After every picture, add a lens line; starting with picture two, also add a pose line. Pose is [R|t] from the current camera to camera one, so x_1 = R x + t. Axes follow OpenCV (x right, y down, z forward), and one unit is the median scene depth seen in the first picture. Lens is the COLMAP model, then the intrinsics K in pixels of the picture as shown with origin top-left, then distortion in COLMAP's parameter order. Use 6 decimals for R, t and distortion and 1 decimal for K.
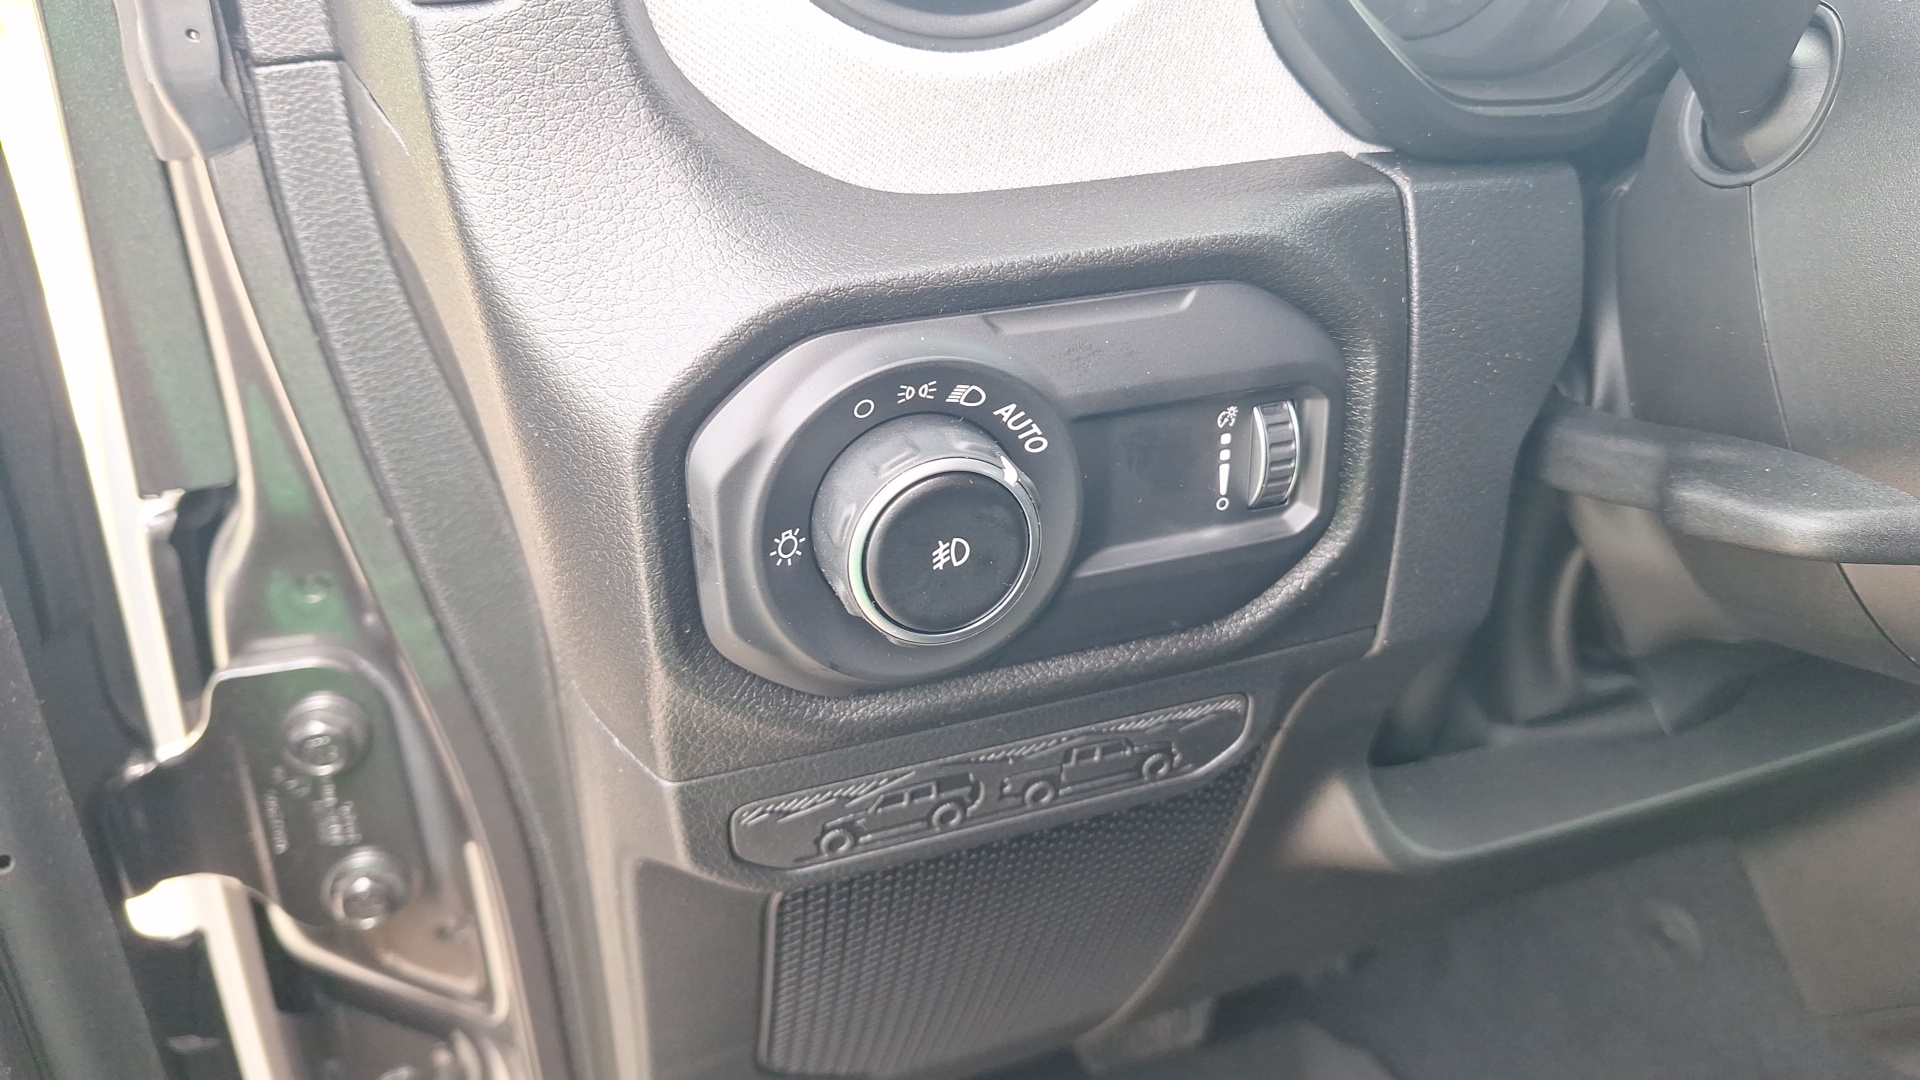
lens RADIAL K [[1356.0, 0, 957.2], [0, 1356.0, 488.2], [0, 0, 1]] dist [0.075331, -0.085988]
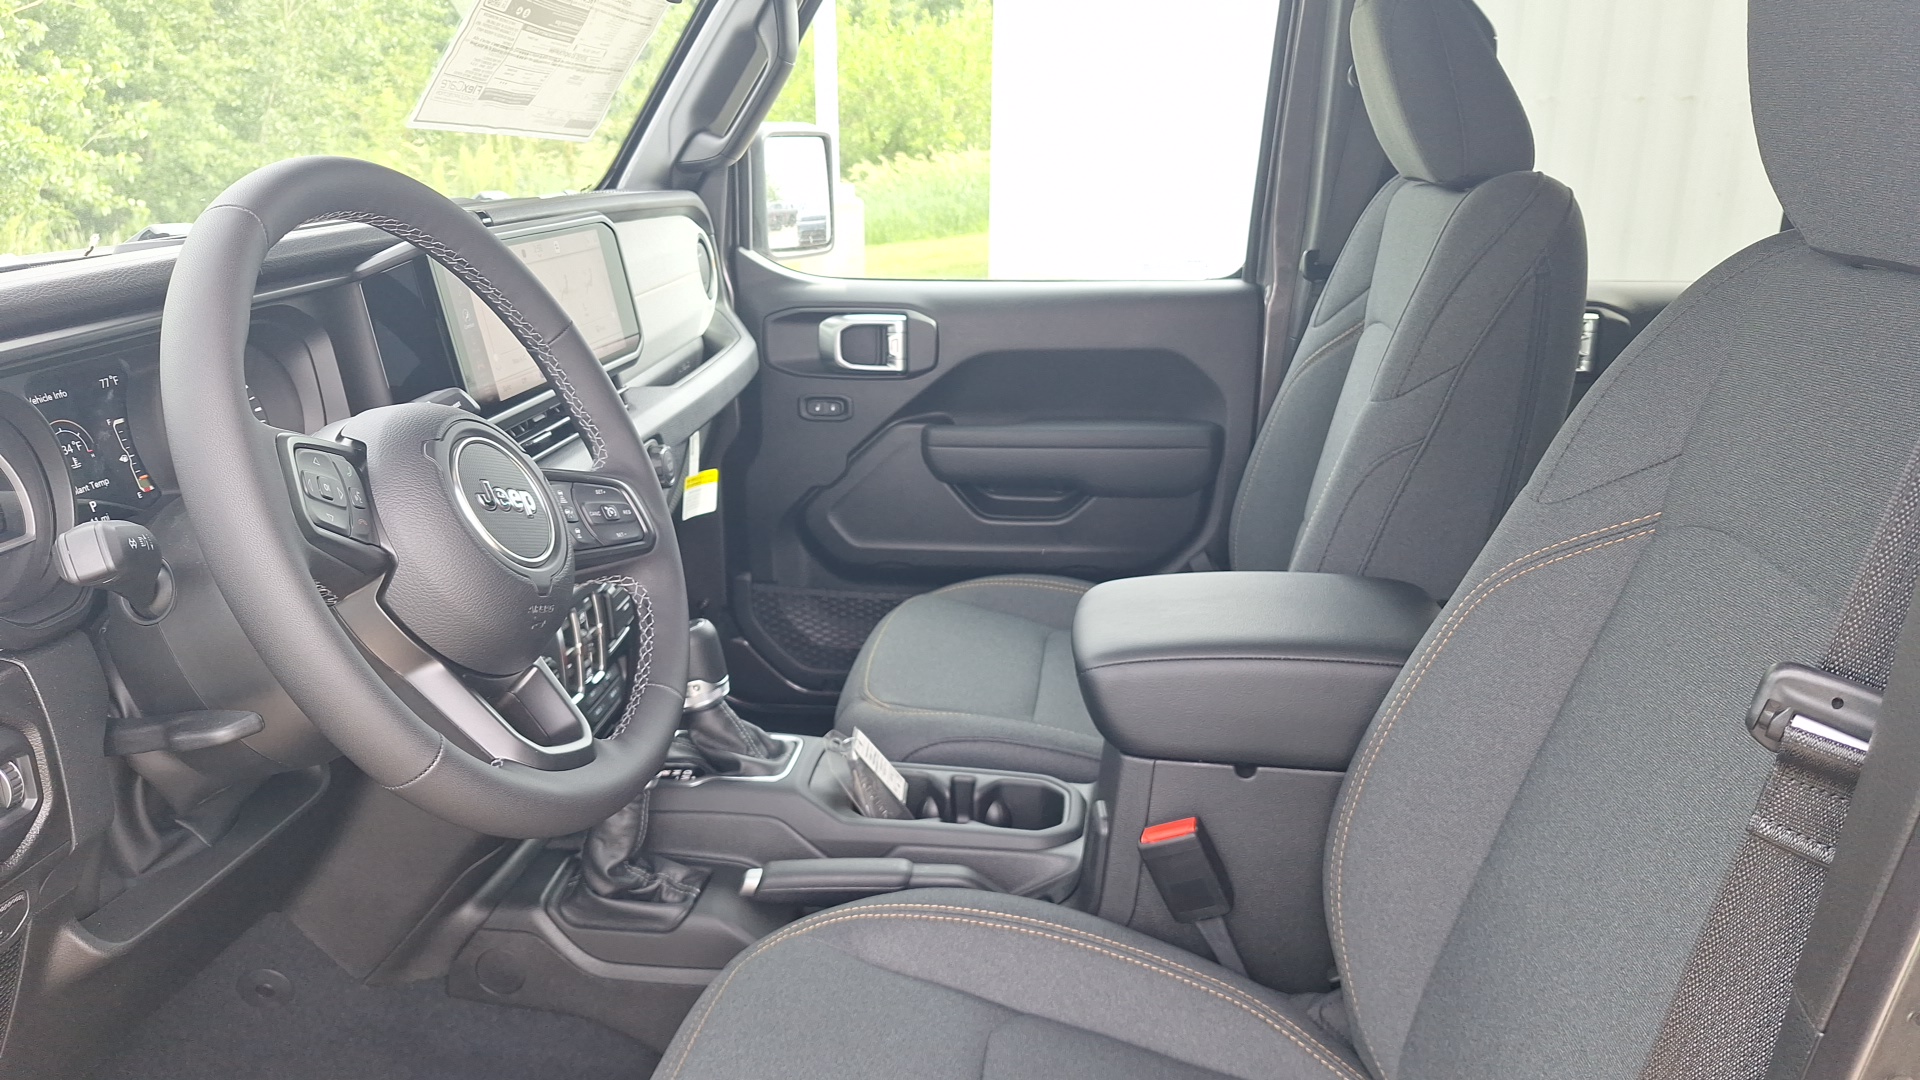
lens RADIAL K [[1356.0, 0, 957.2], [0, 1356.0, 488.2], [0, 0, 1]] dist [0.075331, -0.085988]
pose [[0.484985, -0.208252, 0.849365, -0.842331], [0.342441, 0.938899, 0.034672, -0.024666], [-0.804688, 0.274042, 0.526667, -1.640469]]
